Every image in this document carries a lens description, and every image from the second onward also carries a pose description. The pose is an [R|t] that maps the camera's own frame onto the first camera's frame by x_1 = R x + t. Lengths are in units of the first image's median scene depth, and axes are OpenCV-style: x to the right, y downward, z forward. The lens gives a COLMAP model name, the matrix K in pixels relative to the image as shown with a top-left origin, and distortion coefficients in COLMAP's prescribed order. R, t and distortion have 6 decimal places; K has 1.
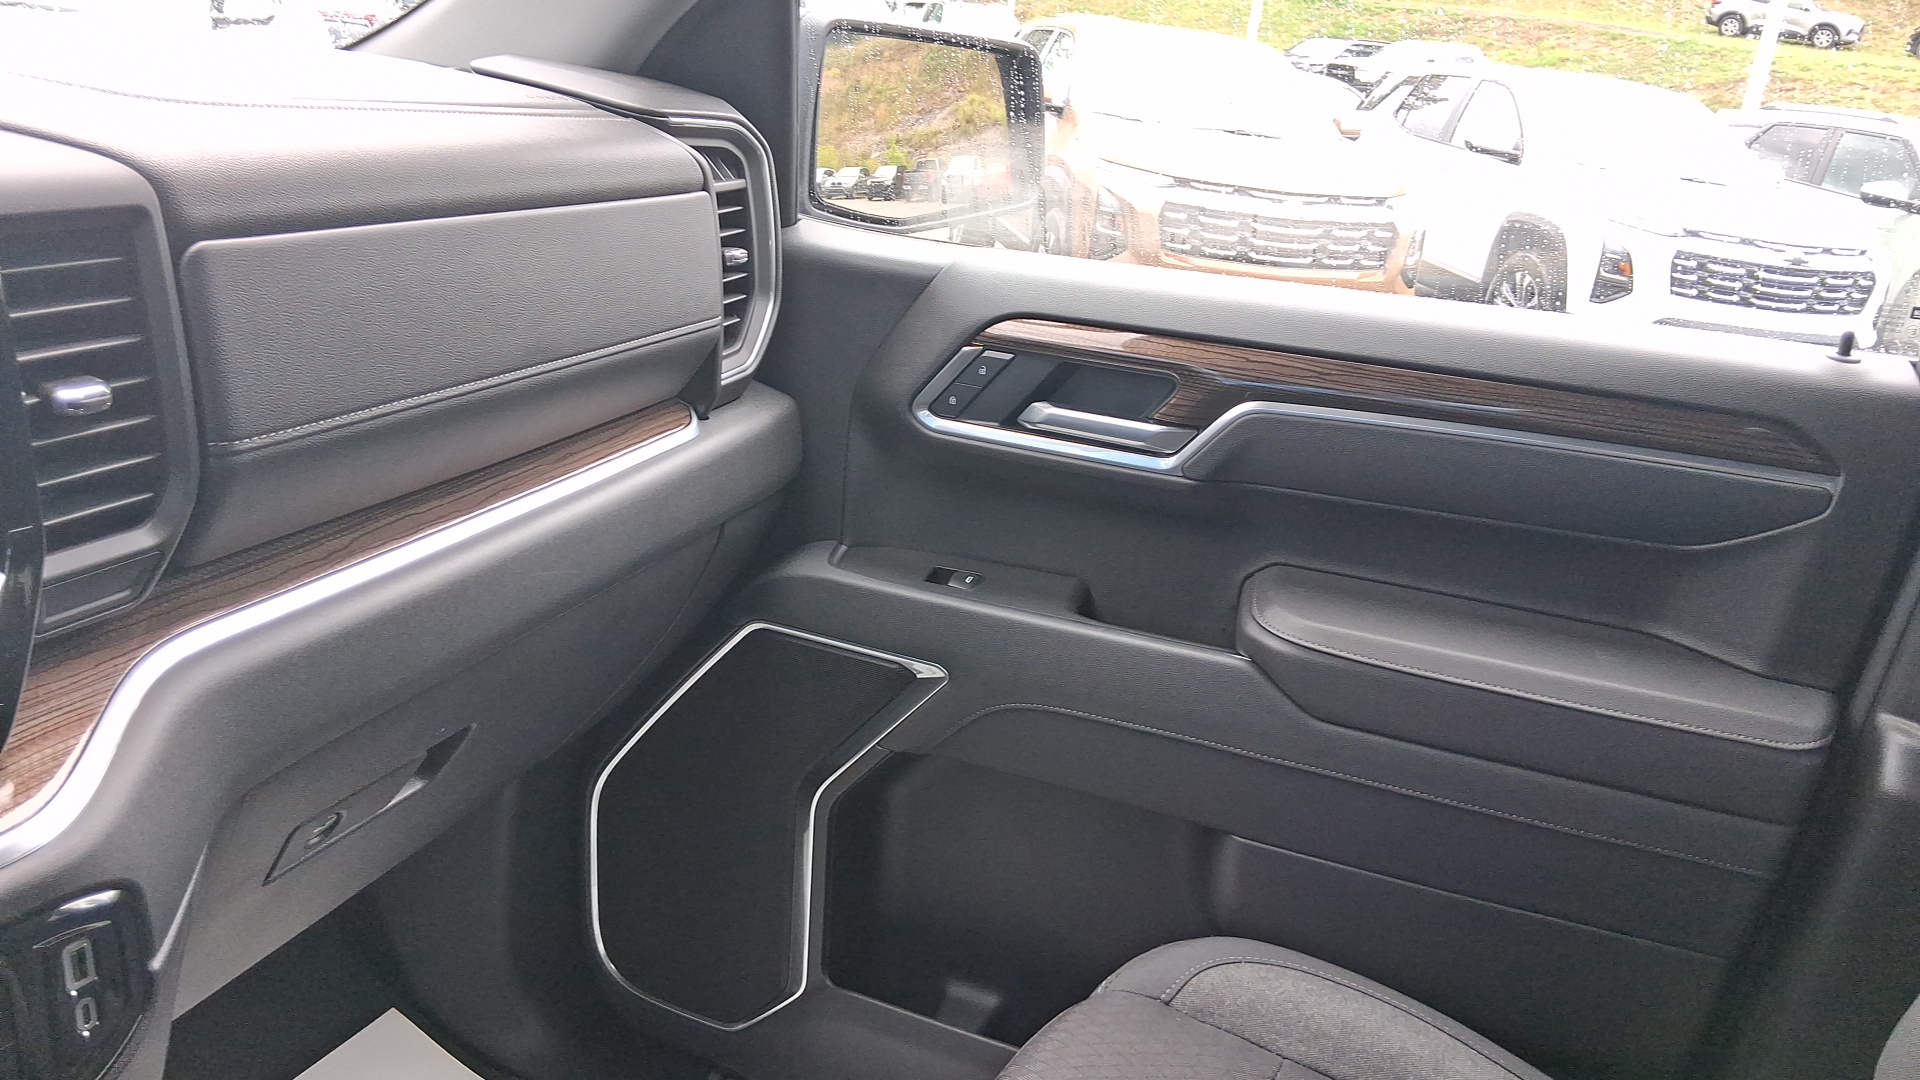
lens RADIAL K [[1421.0, 0, 960.0], [0, 1421.0, 540.0], [0, 0, 1]] dist [0.082040, -0.130116]
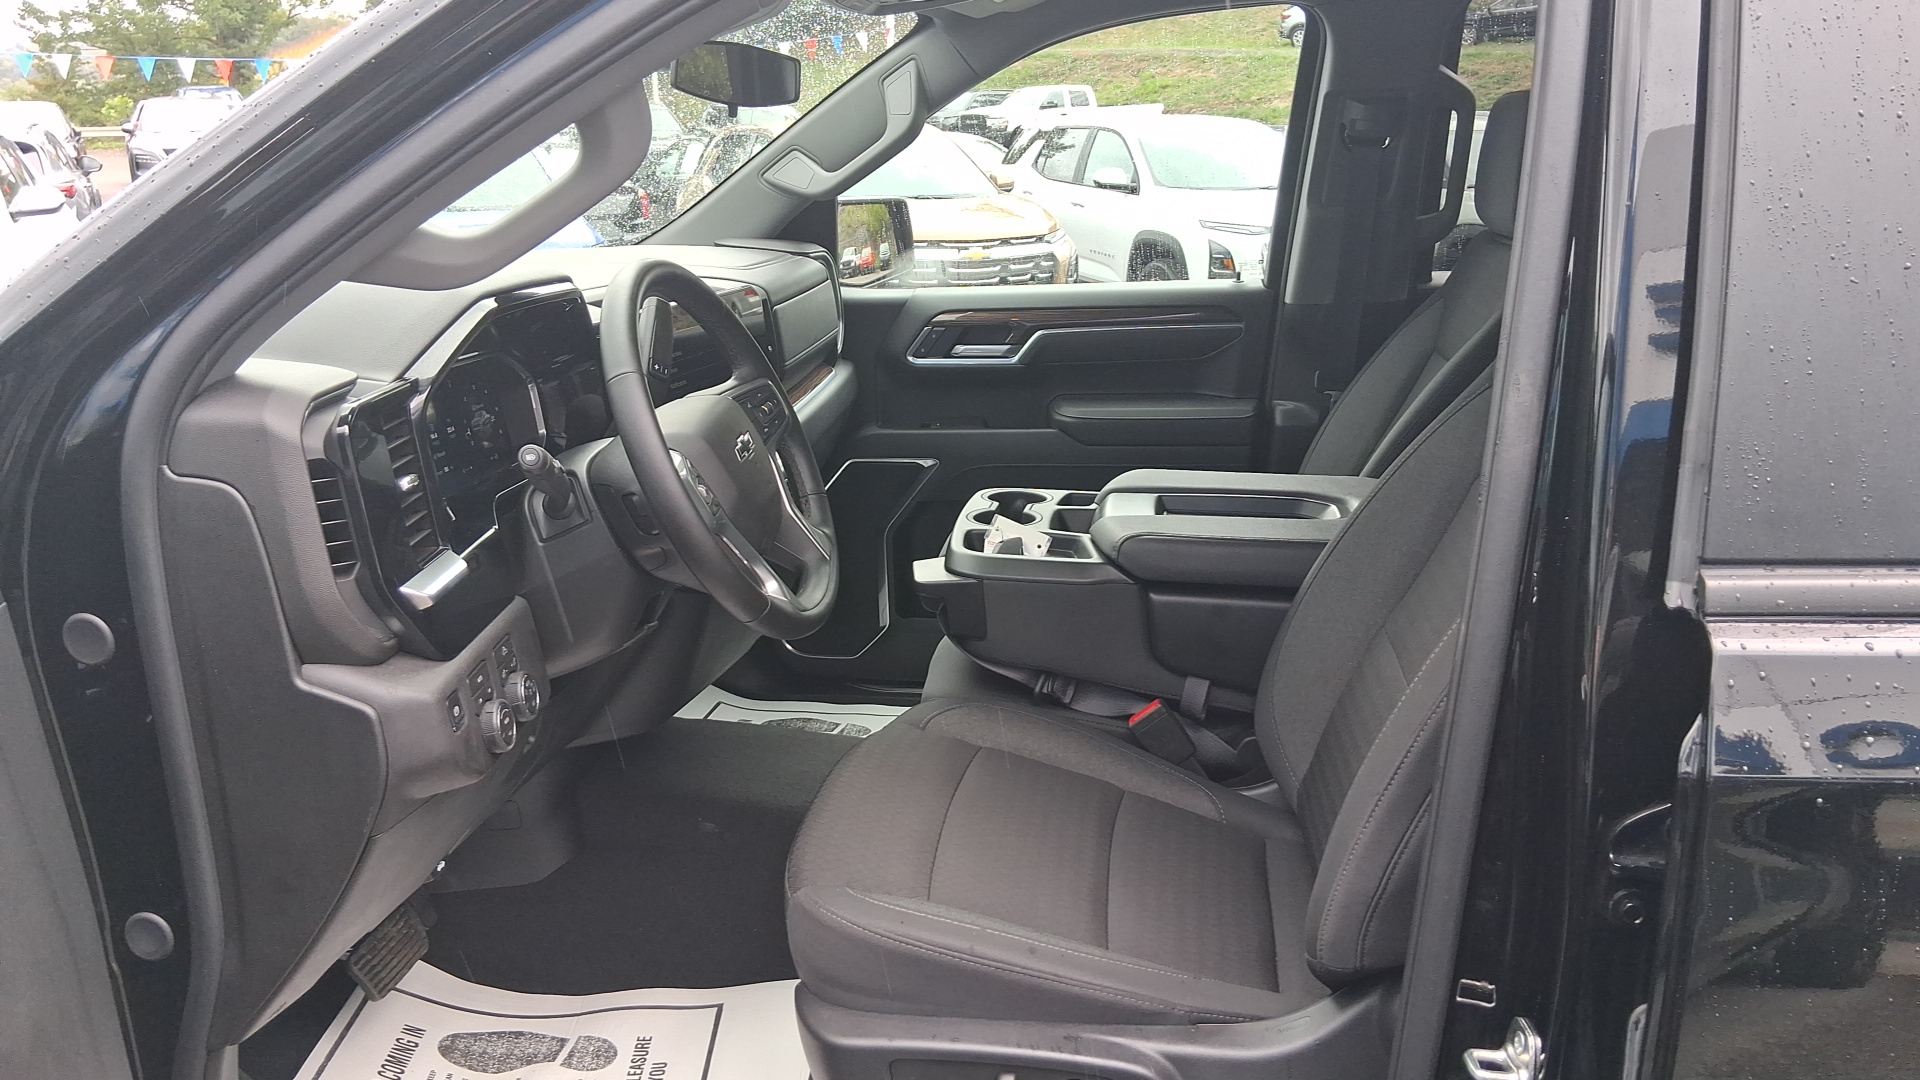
lens RADIAL K [[1449.6, 0, 960.0], [0, 1449.6, 540.0], [0, 0, 1]] dist [0.090089, -0.152559]
pose [[0.964418, -0.171735, 0.201010, -0.080545], [0.180697, 0.983169, -0.026981, 0.048557], [-0.192993, 0.062343, 0.979218, -0.231694]]
